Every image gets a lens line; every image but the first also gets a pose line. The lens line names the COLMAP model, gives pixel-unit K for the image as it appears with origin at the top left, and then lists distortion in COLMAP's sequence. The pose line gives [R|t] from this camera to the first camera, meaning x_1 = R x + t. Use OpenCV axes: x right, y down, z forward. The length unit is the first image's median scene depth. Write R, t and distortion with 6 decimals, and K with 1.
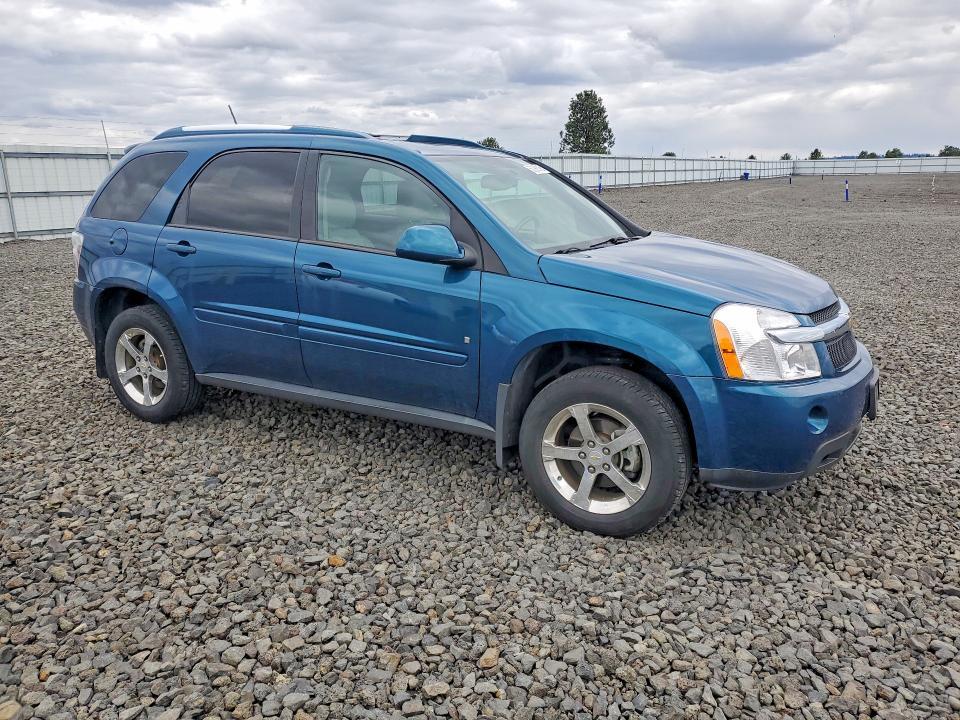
lens RADIAL K [[756.3, 0, 480.0], [0, 756.3, 360.0], [0, 0, 1]] dist [0.049588, -0.002385]
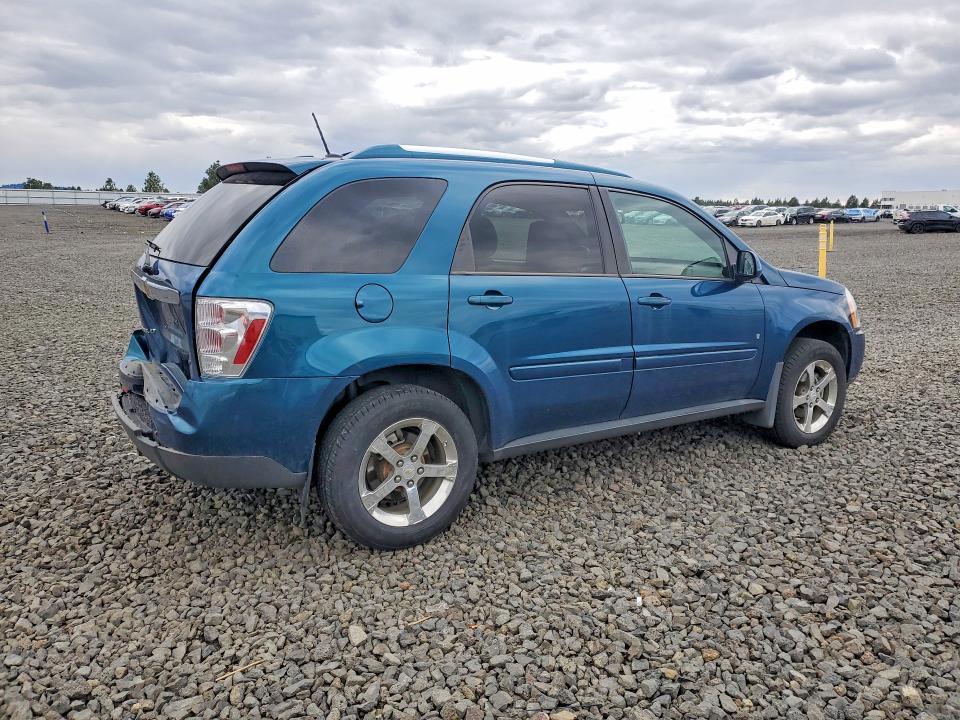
lens RADIAL K [[756.3, 0, 480.0], [0, 756.3, 360.0], [0, 0, 1]] dist [0.049588, -0.002385]
pose [[0.438840, -0.160101, 0.884187, -1.085086], [0.193882, 0.977691, 0.080805, -0.145800], [-0.877399, 0.135968, 0.460090, 0.630706]]
